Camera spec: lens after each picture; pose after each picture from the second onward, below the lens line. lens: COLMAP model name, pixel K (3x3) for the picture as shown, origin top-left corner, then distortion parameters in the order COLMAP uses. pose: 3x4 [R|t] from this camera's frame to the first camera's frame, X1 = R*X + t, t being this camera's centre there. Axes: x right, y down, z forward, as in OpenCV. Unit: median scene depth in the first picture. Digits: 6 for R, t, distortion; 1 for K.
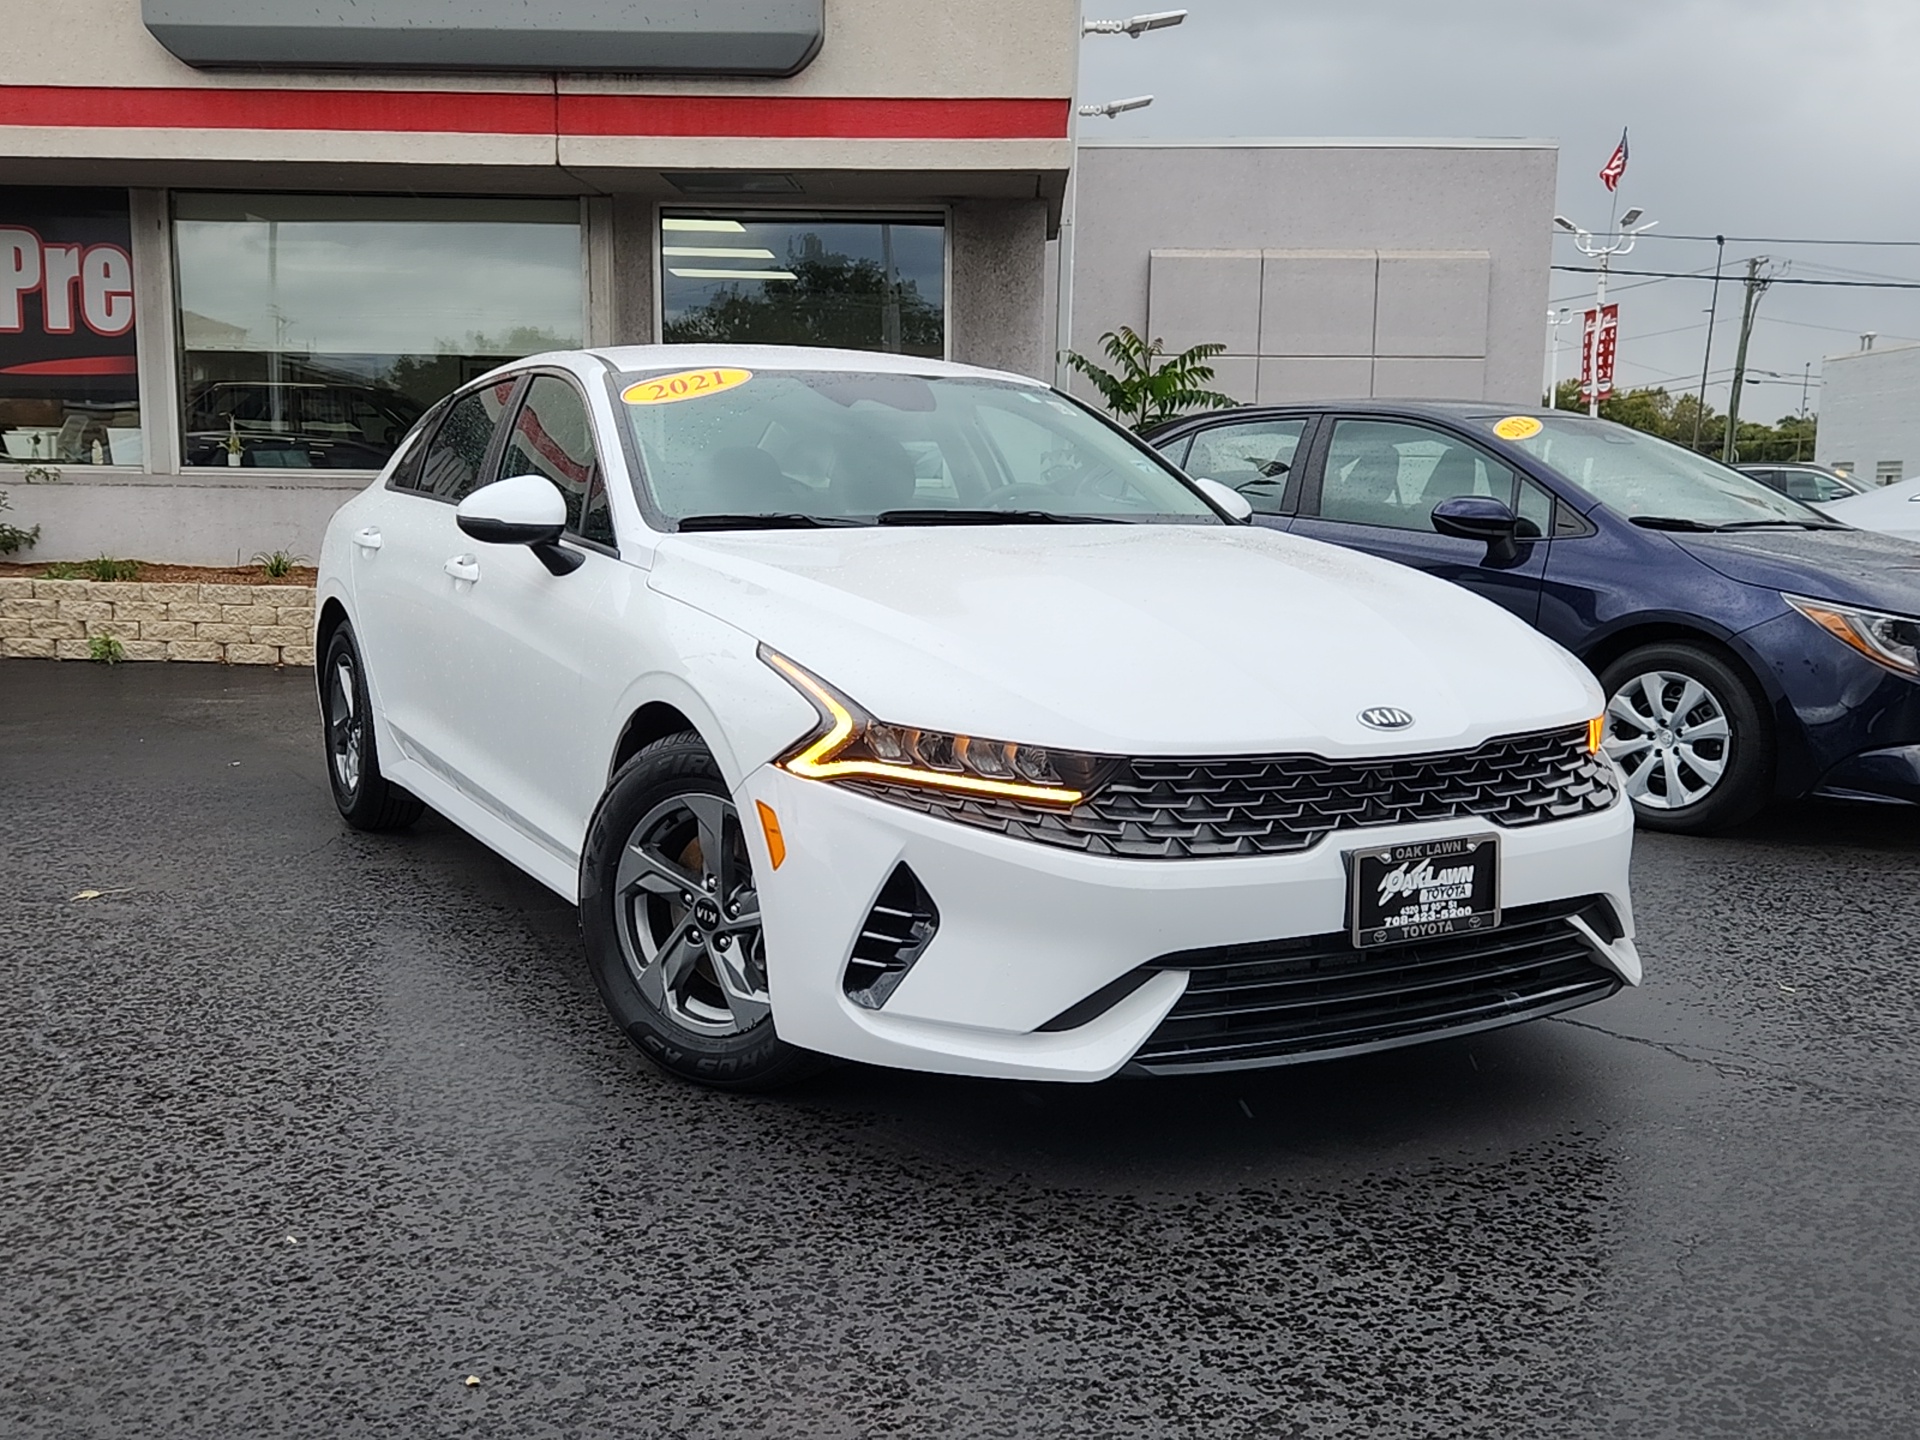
lens RADIAL K [[1811.1, 0, 938.1], [0, 1811.1, 718.5], [0, 0, 1]] dist [0.068002, -0.064067]
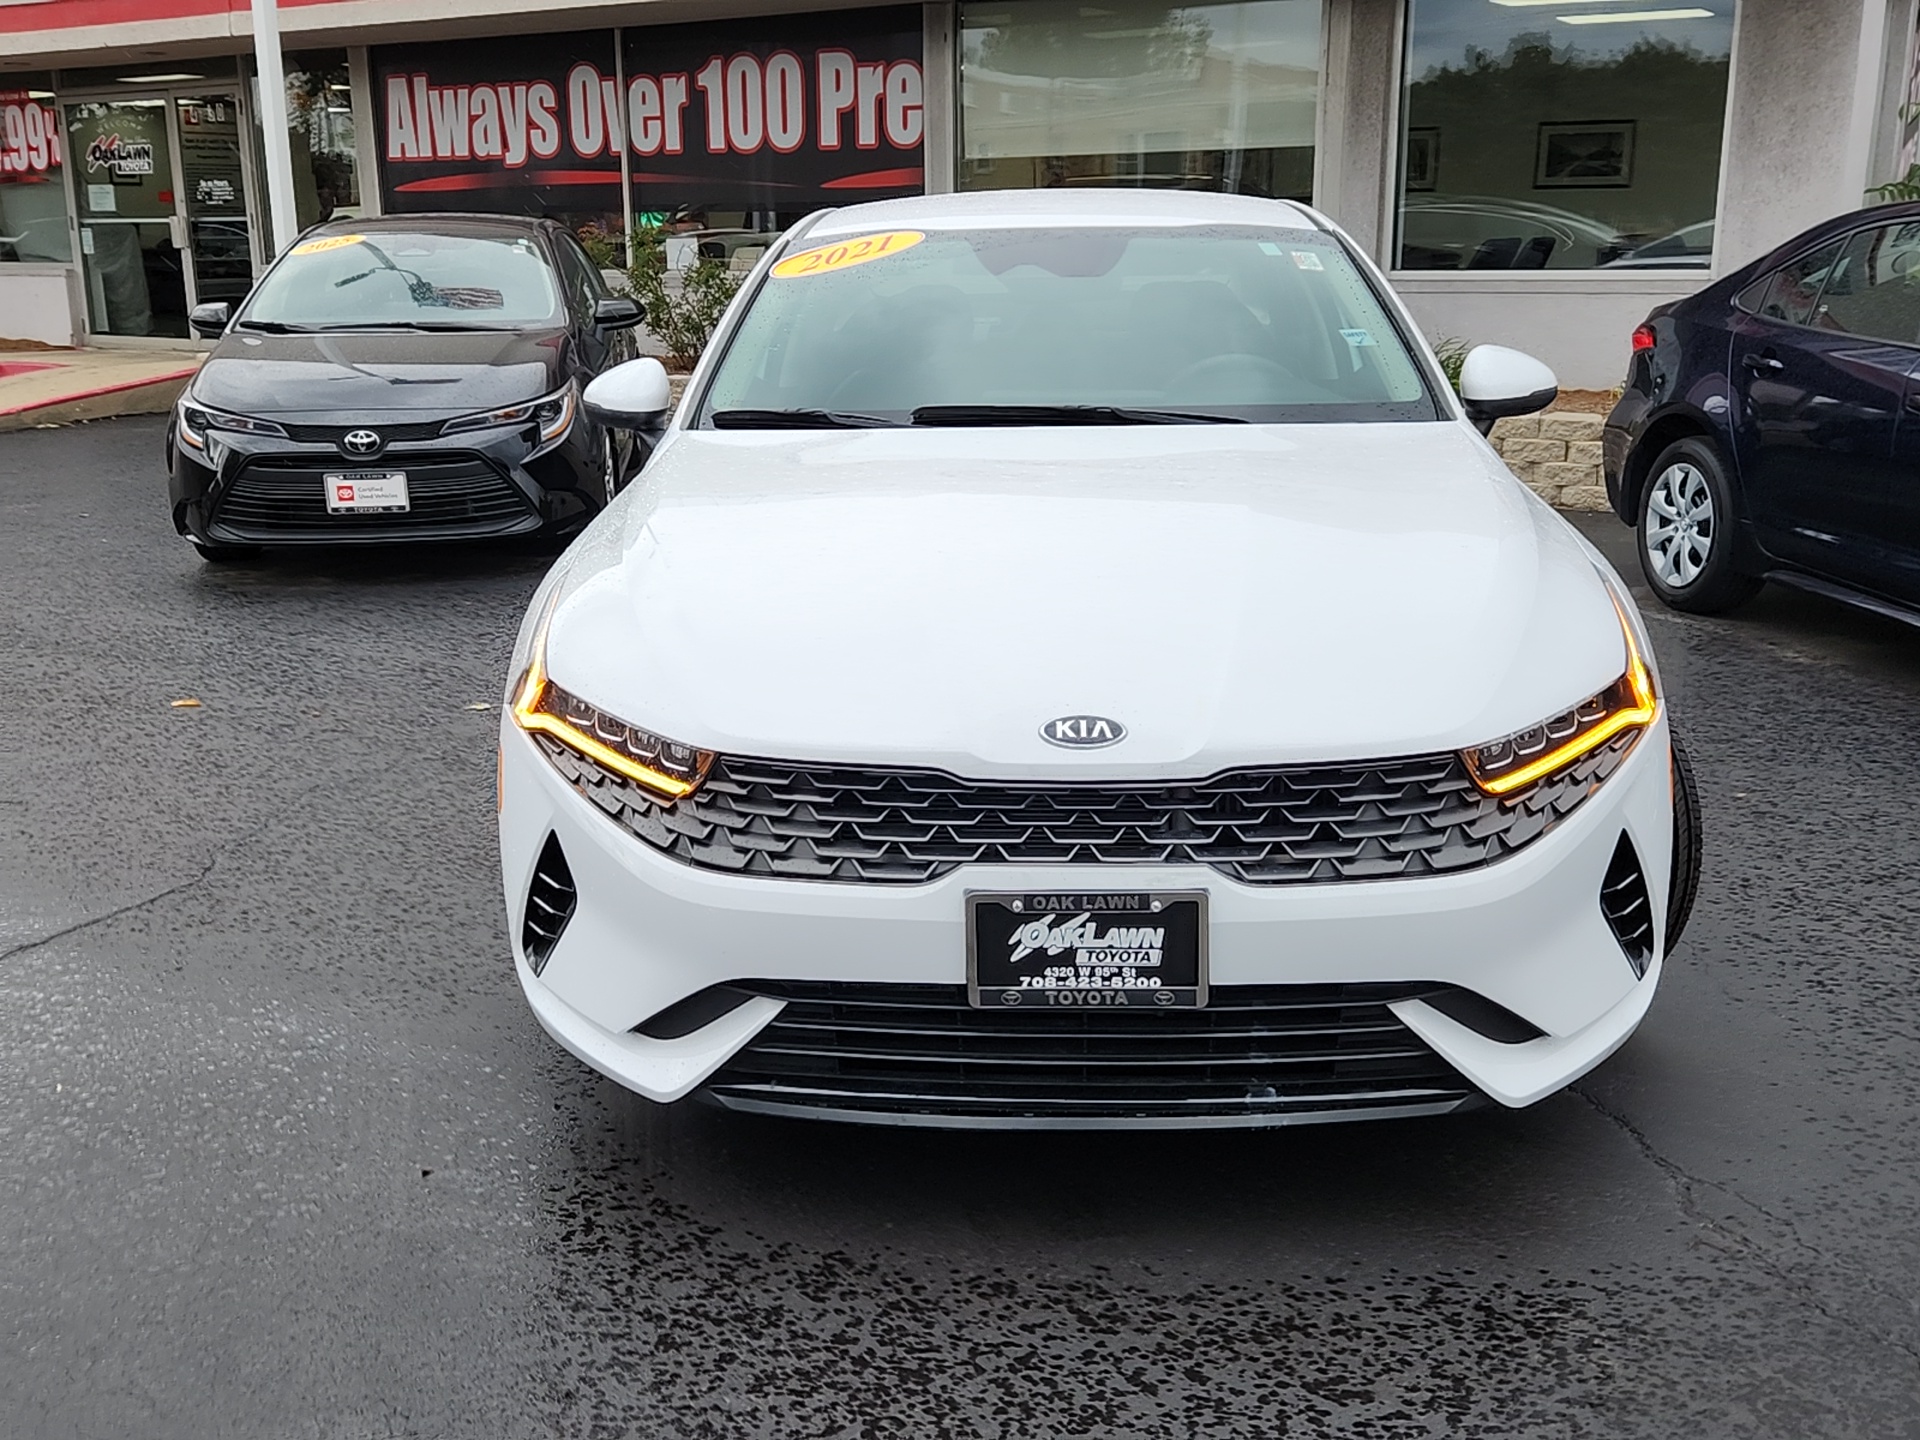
lens RADIAL K [[1811.1, 0, 938.1], [0, 1811.1, 718.5], [0, 0, 1]] dist [0.068002, -0.064067]
pose [[0.861146, 0.109069, -0.496520, 0.596914], [-0.046741, 0.989563, 0.136309, -0.112834], [0.506205, -0.094174, 0.857256, 0.290205]]
